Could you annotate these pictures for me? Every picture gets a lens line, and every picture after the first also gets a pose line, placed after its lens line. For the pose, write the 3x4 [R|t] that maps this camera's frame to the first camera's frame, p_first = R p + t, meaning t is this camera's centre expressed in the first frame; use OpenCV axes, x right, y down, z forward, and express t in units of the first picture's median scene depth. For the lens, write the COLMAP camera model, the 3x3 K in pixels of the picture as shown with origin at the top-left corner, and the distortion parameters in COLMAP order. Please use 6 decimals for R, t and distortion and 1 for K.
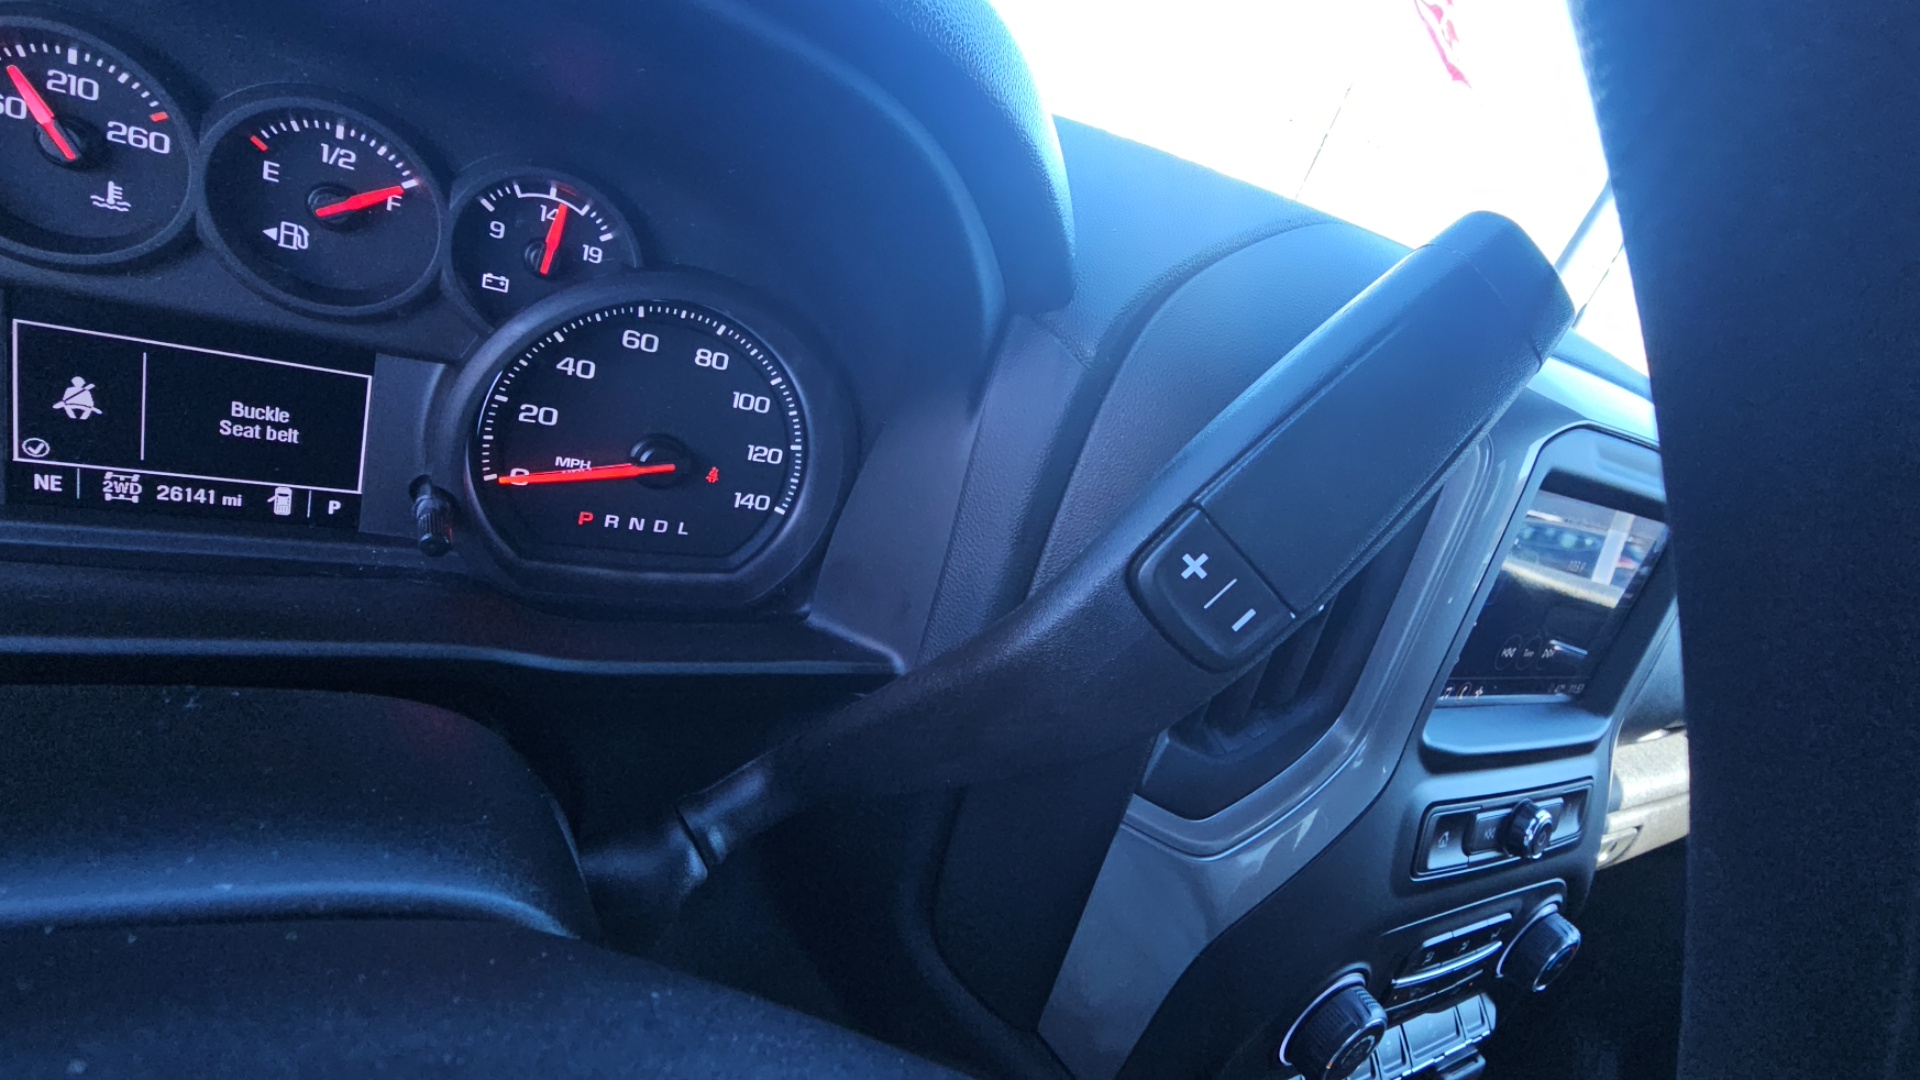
lens RADIAL K [[854.8, 0, 978.3], [0, 854.8, 546.4], [0, 0, 1]] dist [0.006373, -0.005506]
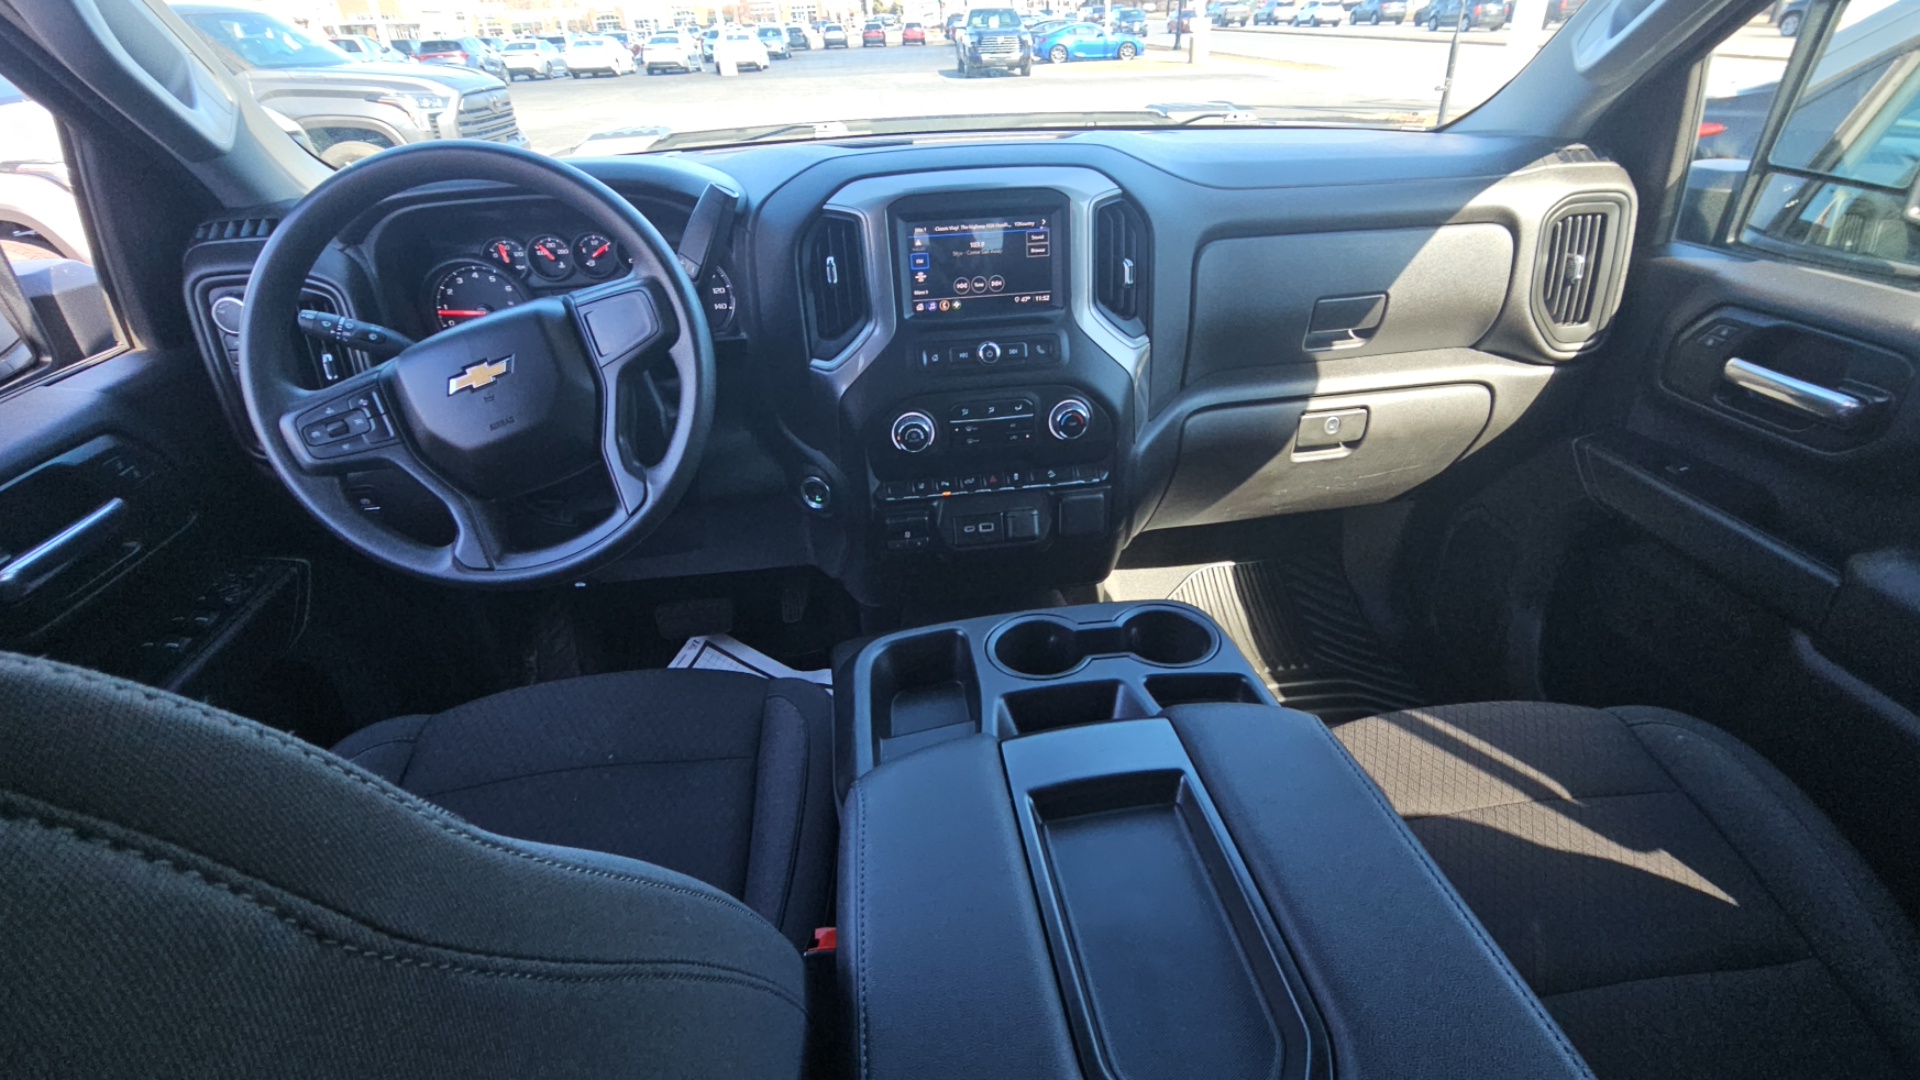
lens RADIAL K [[854.8, 0, 980.7], [0, 854.8, 551.5], [0, 0, 1]] dist [0.006373, -0.005506]
pose [[0.863574, -0.155550, -0.479630, 2.624080], [0.181324, 0.983395, 0.007546, 1.330657], [0.470492, -0.093484, 0.877438, -1.938052]]
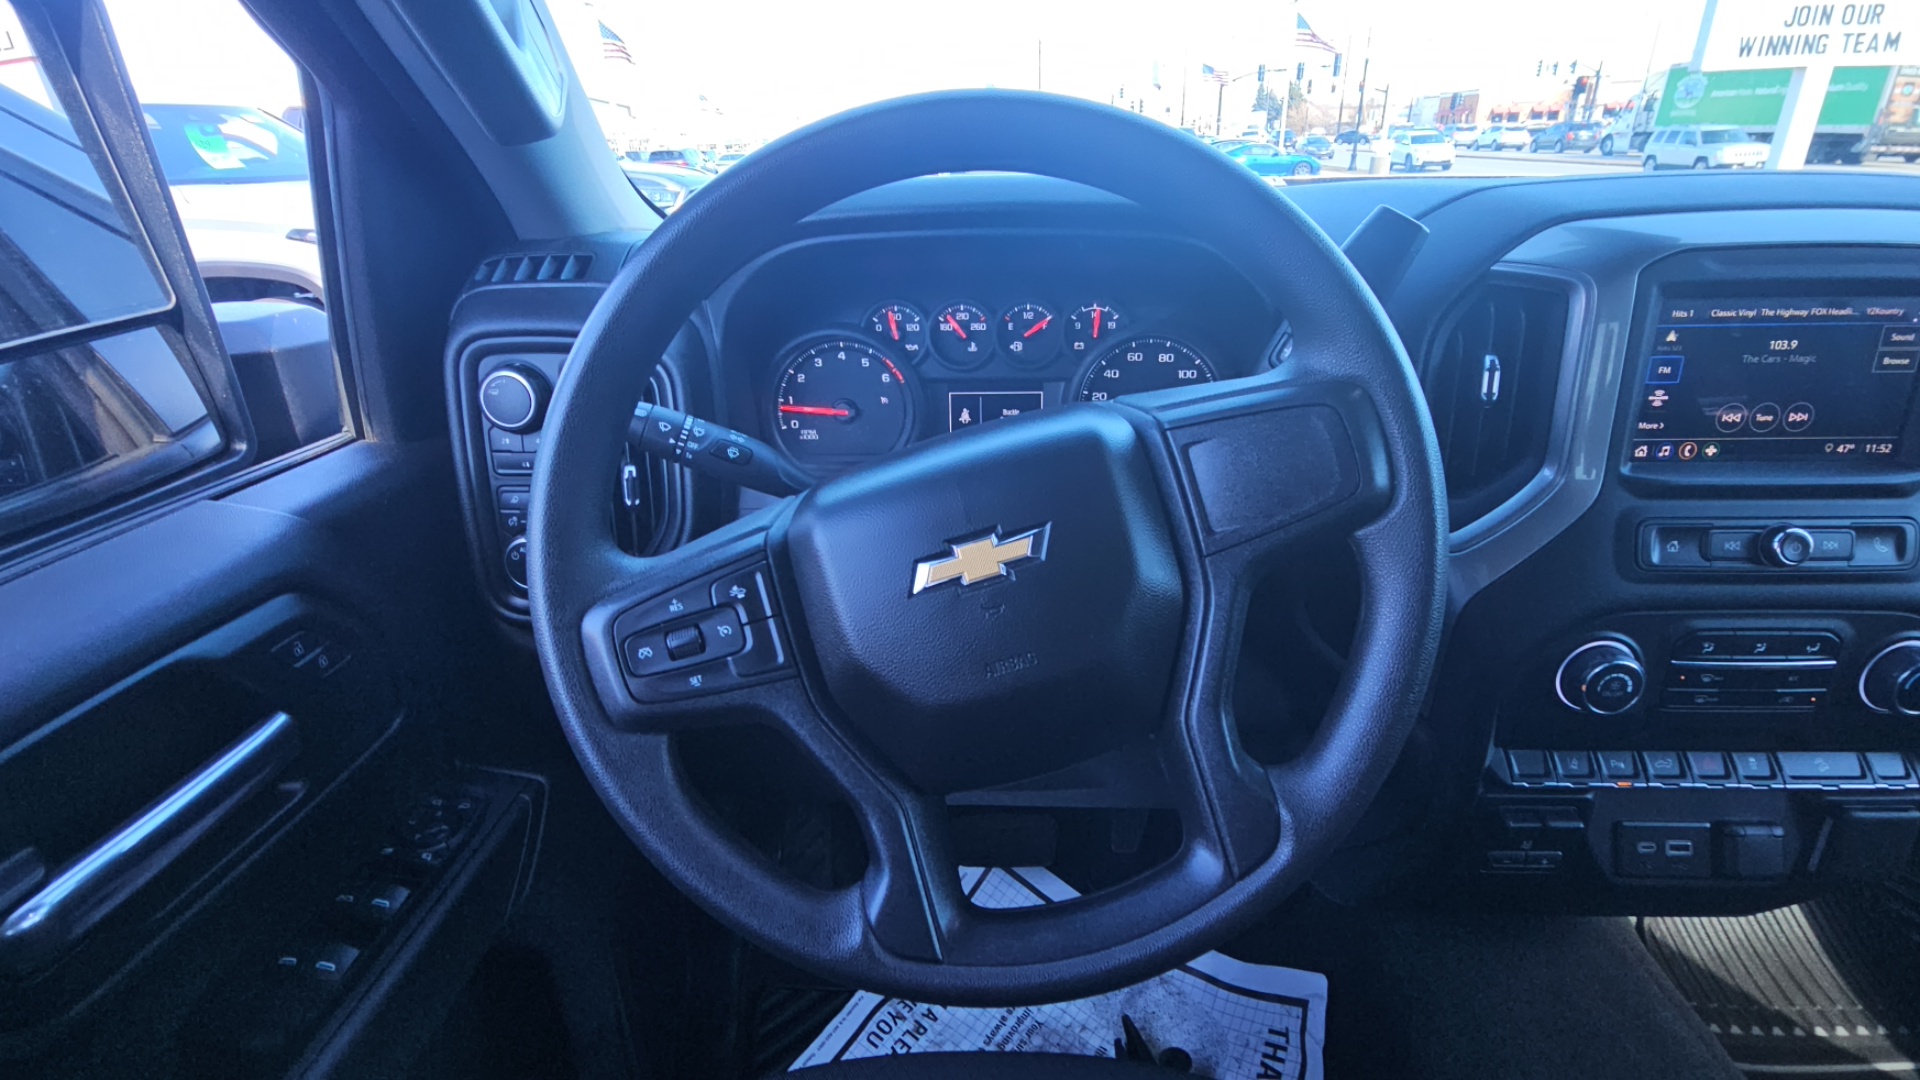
lens RADIAL K [[854.8, 0, 978.3], [0, 854.8, 548.5], [0, 0, 1]] dist [0.006373, -0.005506]
pose [[0.797733, -0.139149, -0.586737, 0.627368], [0.082397, 0.989038, -0.122530, 0.592036], [0.597355, 0.049401, 0.800454, -1.225525]]
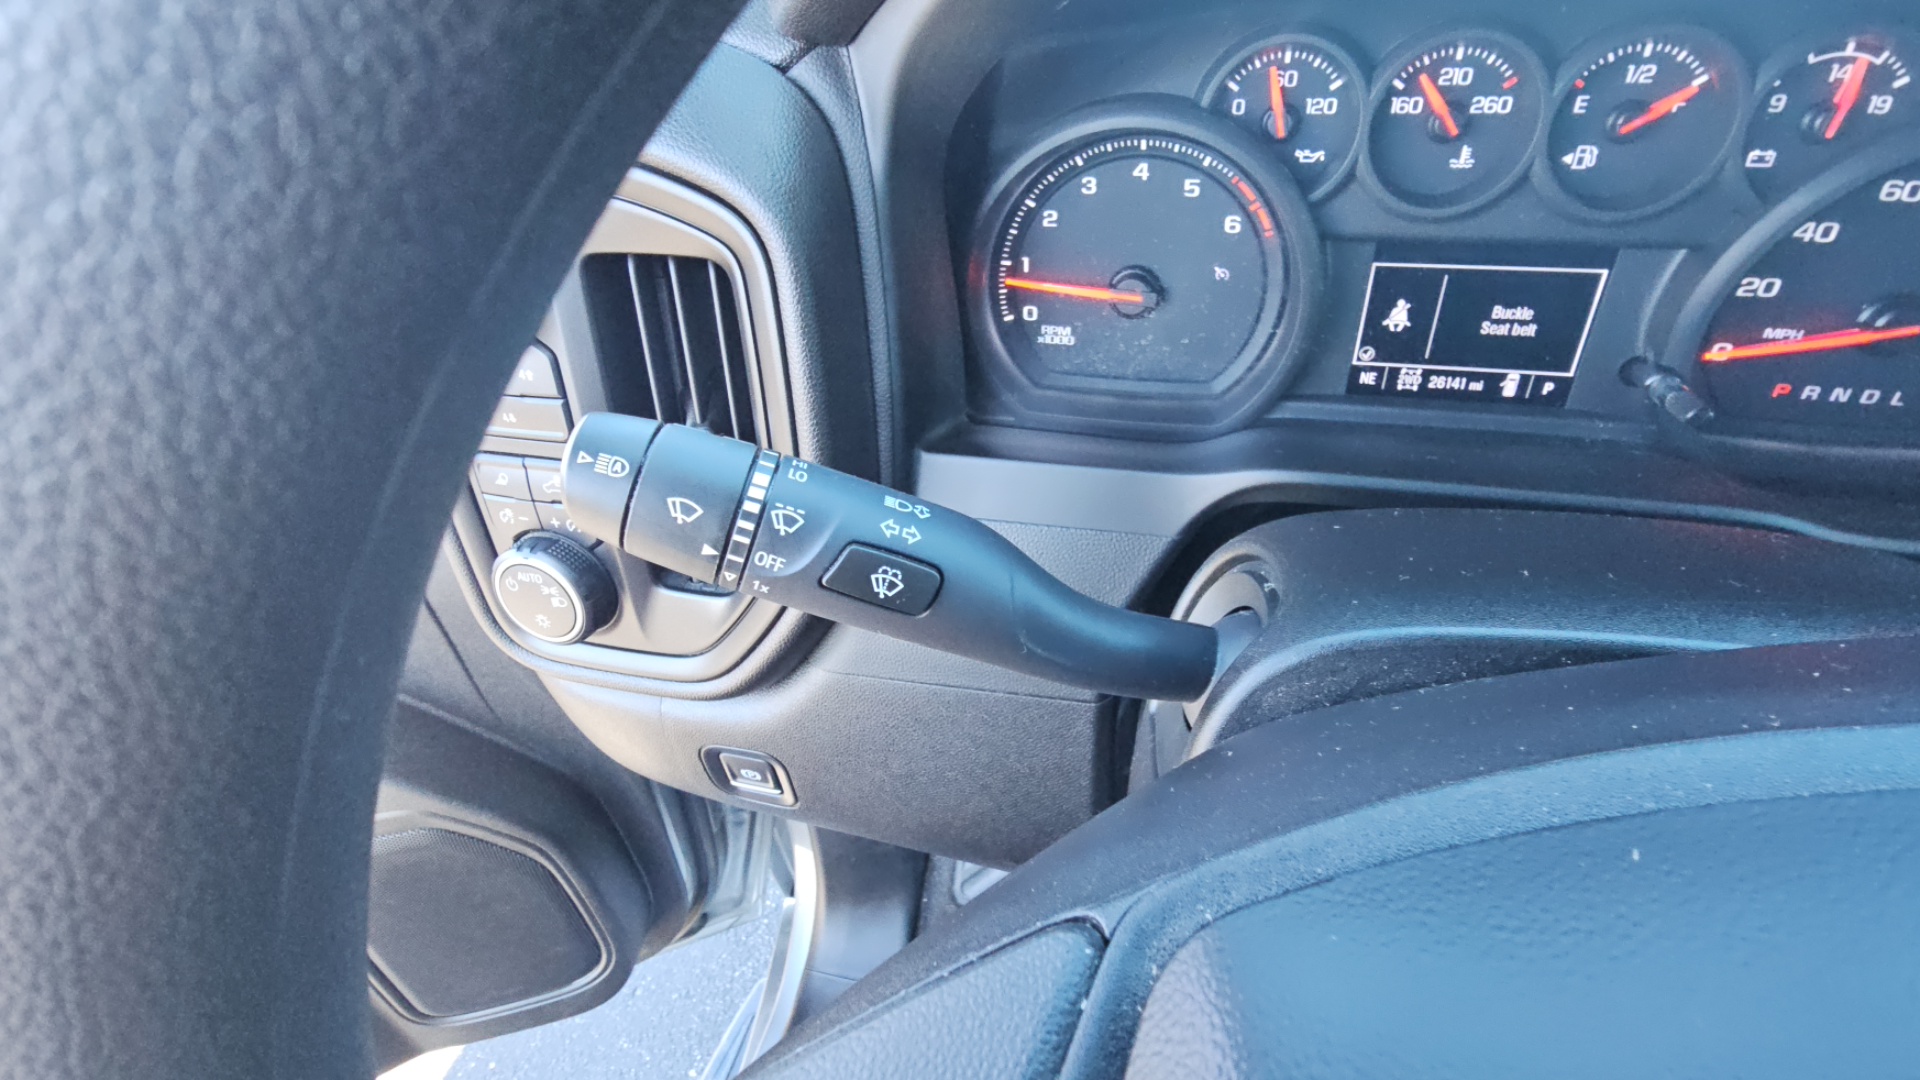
lens RADIAL K [[854.8, 0, 980.4], [0, 854.8, 543.3], [0, 0, 1]] dist [0.006373, -0.005506]
pose [[0.657516, 0.099540, -0.746836, -0.368471], [0.008101, 0.990243, 0.139114, -0.004270], [0.753397, -0.097520, 0.650294, -0.405021]]
